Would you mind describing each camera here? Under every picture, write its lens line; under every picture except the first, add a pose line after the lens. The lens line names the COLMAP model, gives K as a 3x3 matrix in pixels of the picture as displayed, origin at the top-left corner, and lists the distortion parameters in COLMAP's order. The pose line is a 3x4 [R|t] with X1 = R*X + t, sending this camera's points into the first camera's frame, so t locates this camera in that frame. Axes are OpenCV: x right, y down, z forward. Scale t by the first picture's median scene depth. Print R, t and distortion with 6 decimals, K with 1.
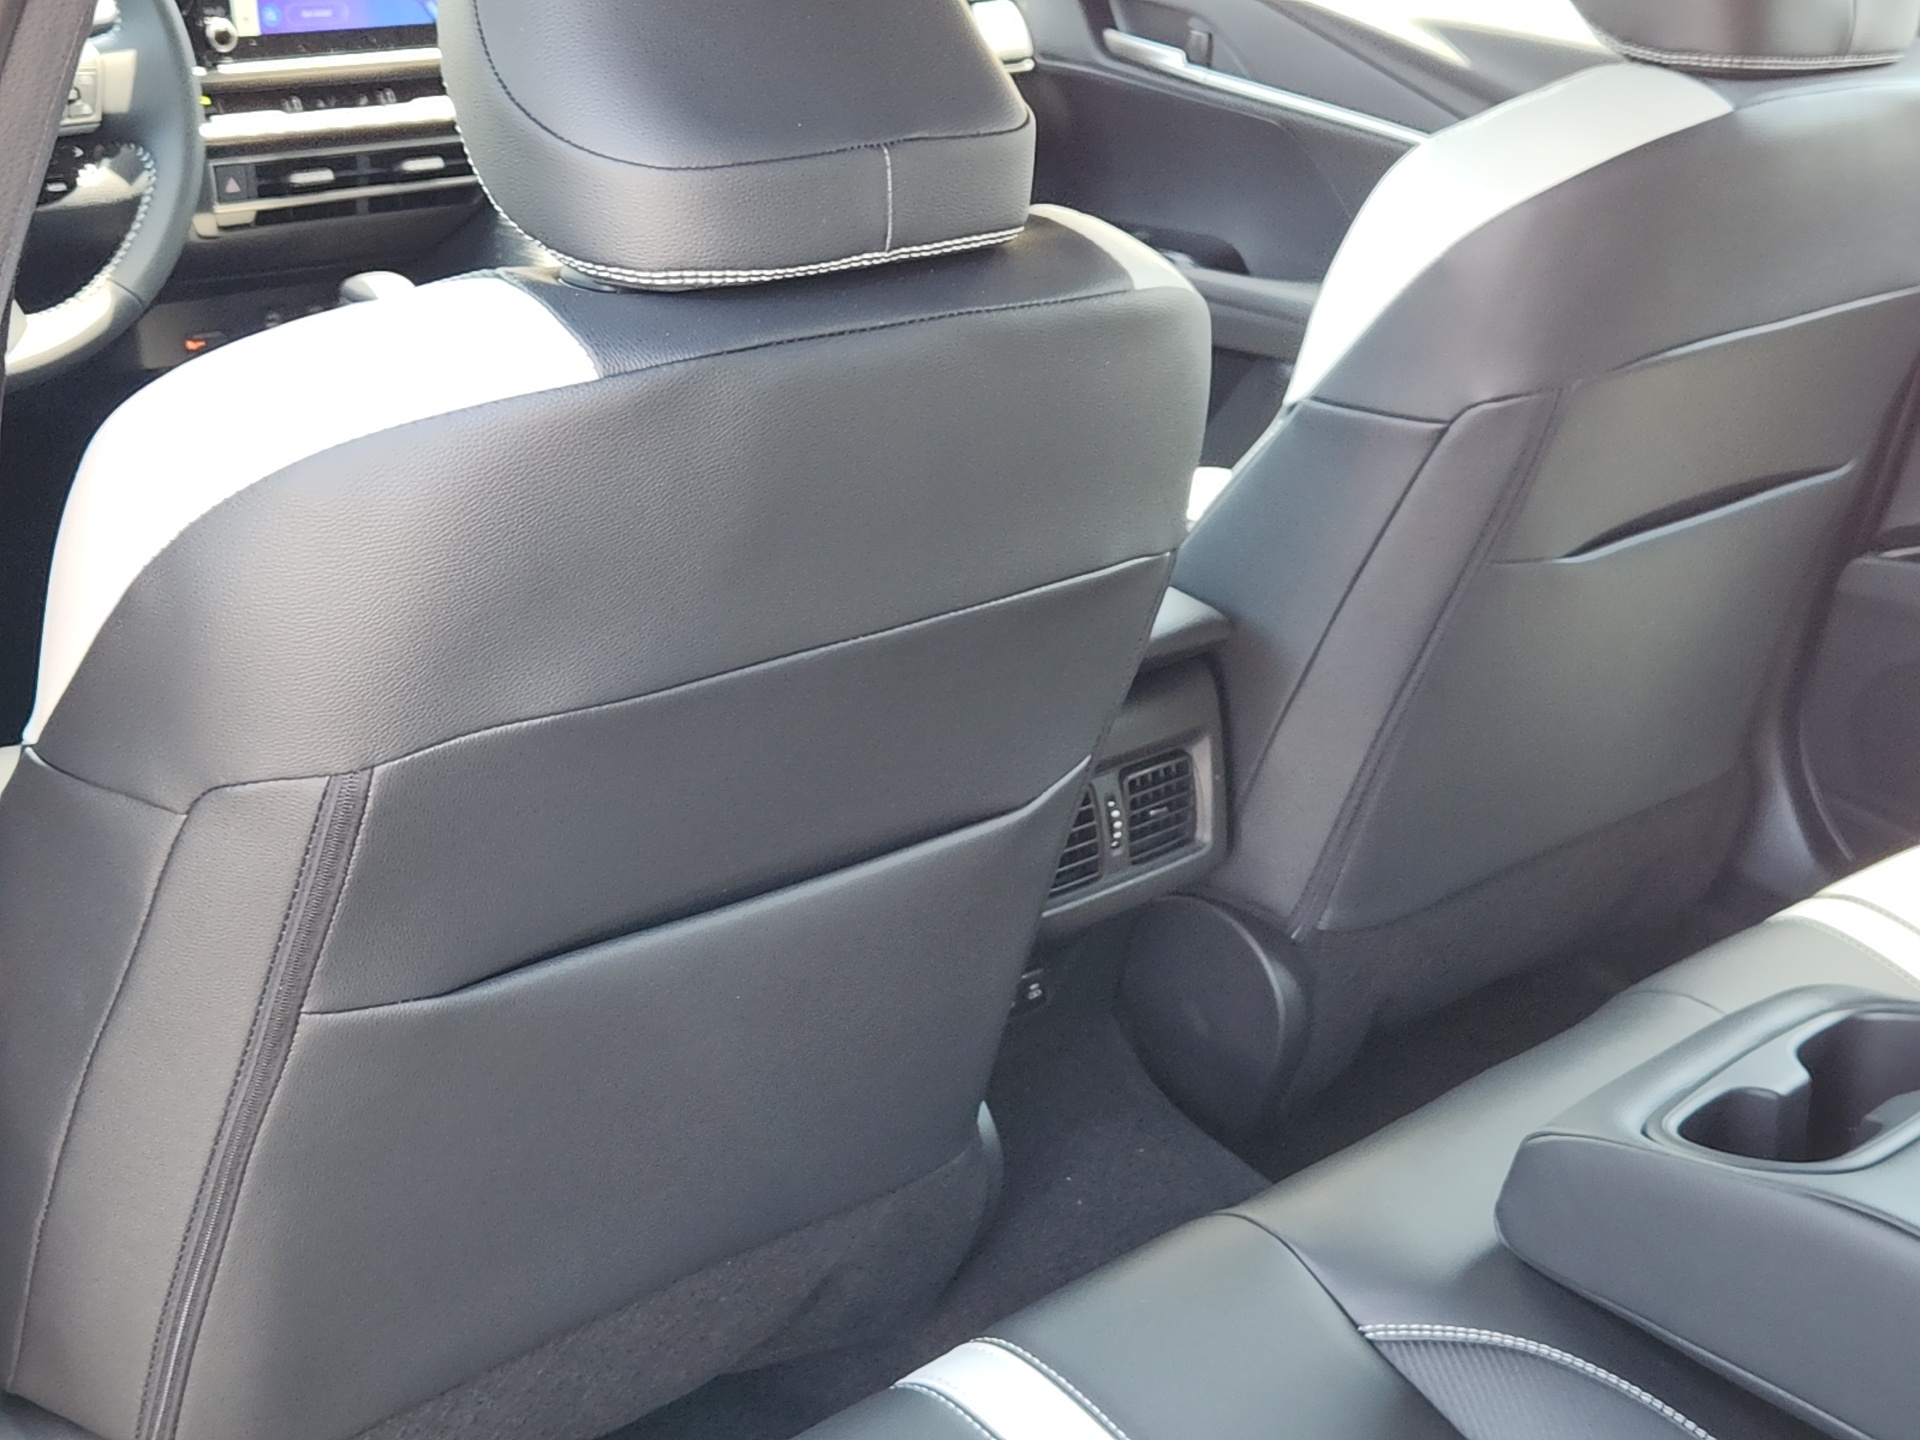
lens RADIAL K [[1990.6, 0, 972.4], [0, 1990.6, 727.5], [0, 0, 1]] dist [0.091901, -0.097036]
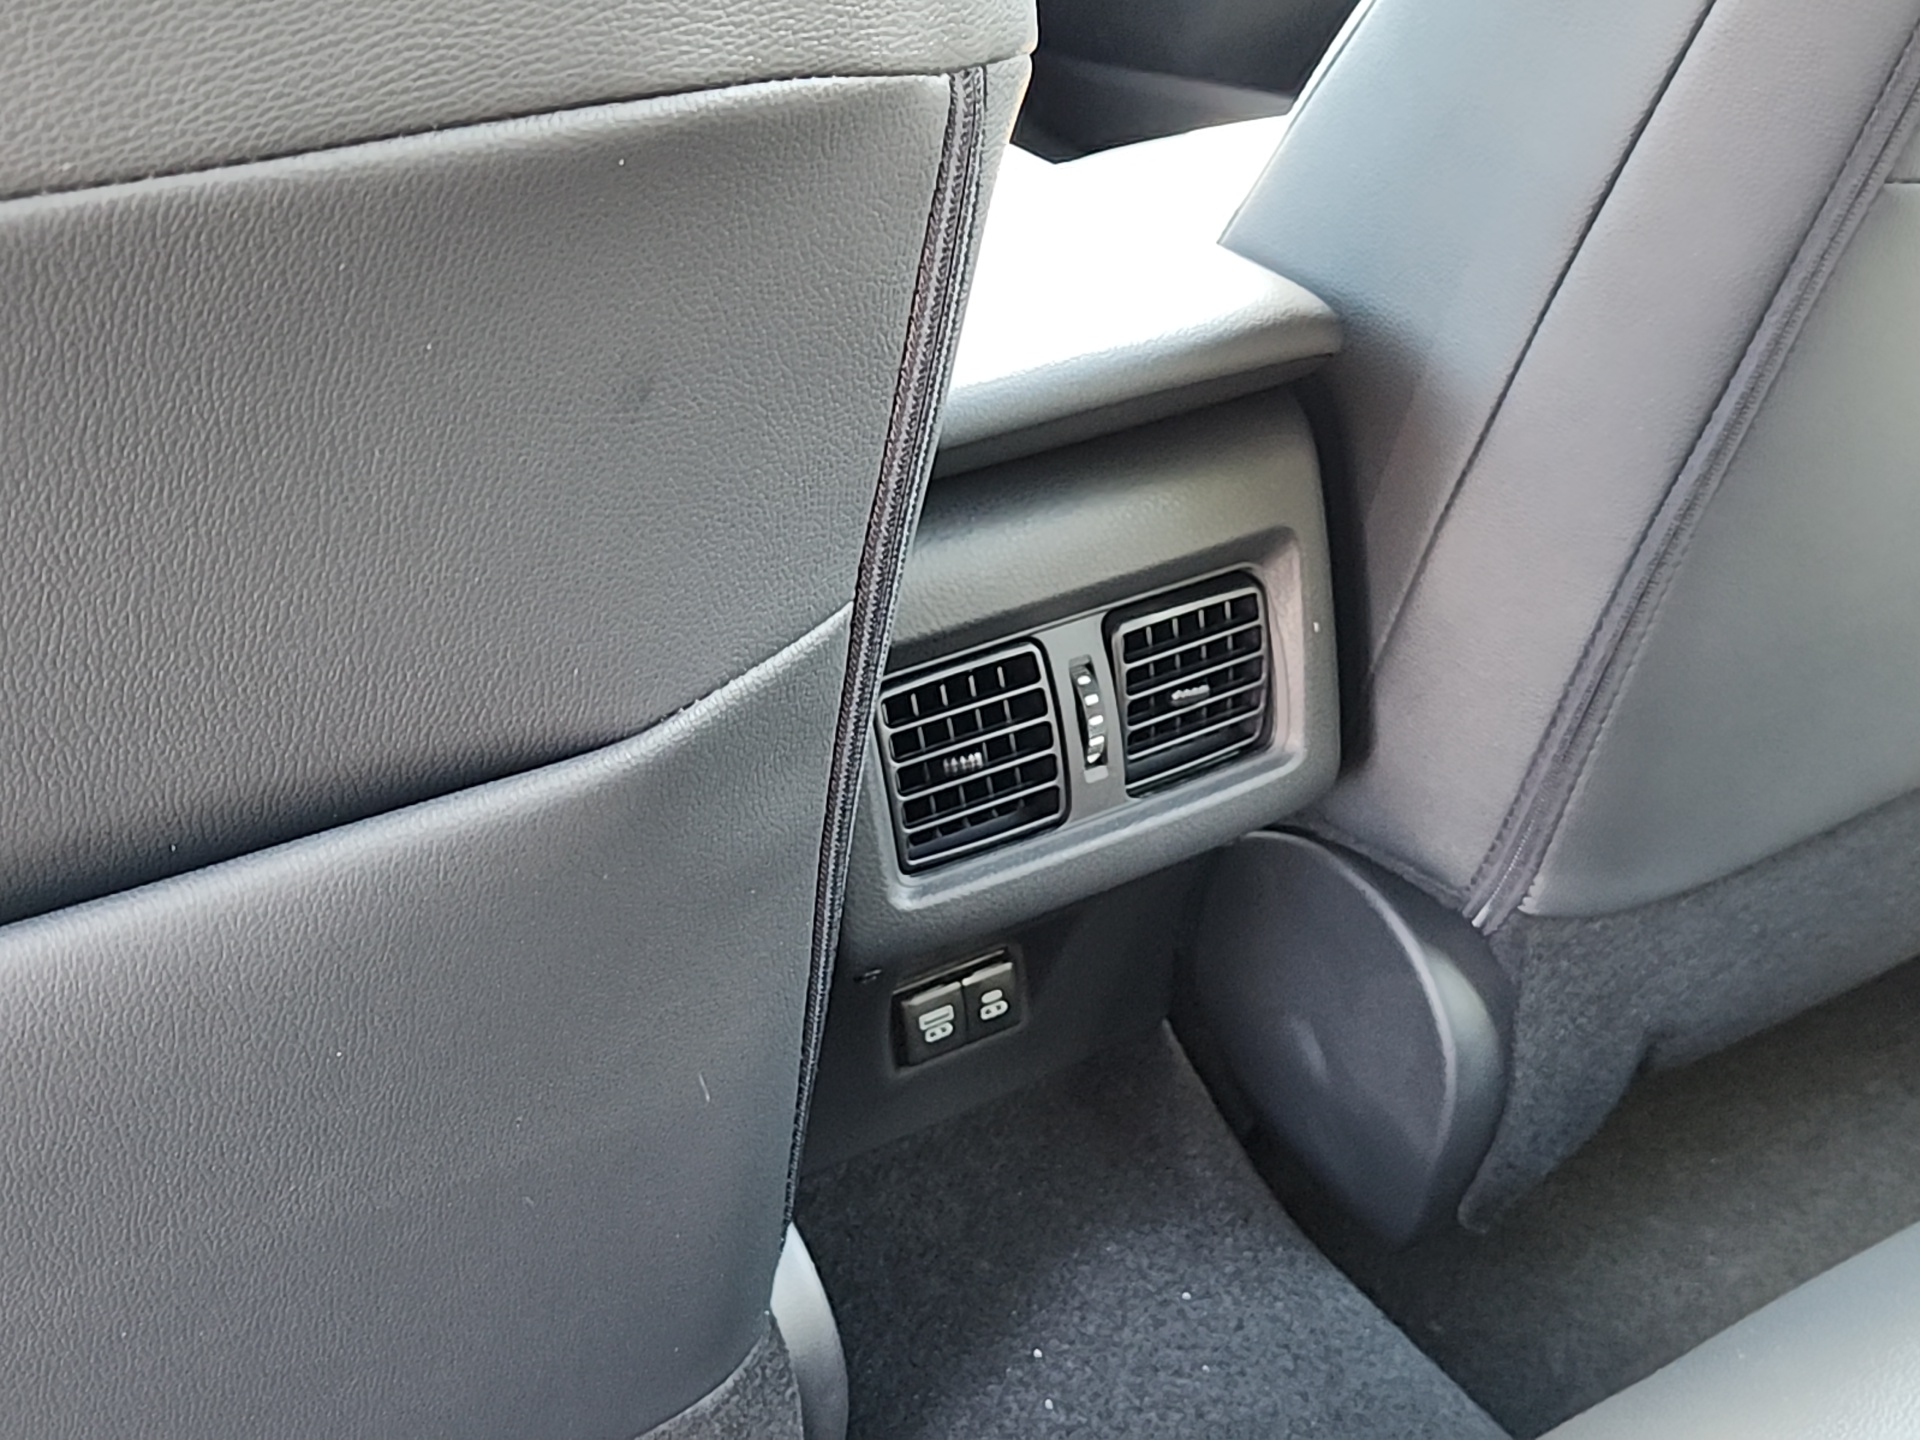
lens RADIAL K [[2048.4, 0, 1080.6], [0, 2048.4, 712.3], [0, 0, 1]] dist [0.084988, -0.124687]
pose [[0.989477, 0.020751, -0.143194, 0.141054], [-0.005363, 0.994242, 0.107024, -0.009064], [0.144590, -0.105130, 0.983891, 0.477957]]
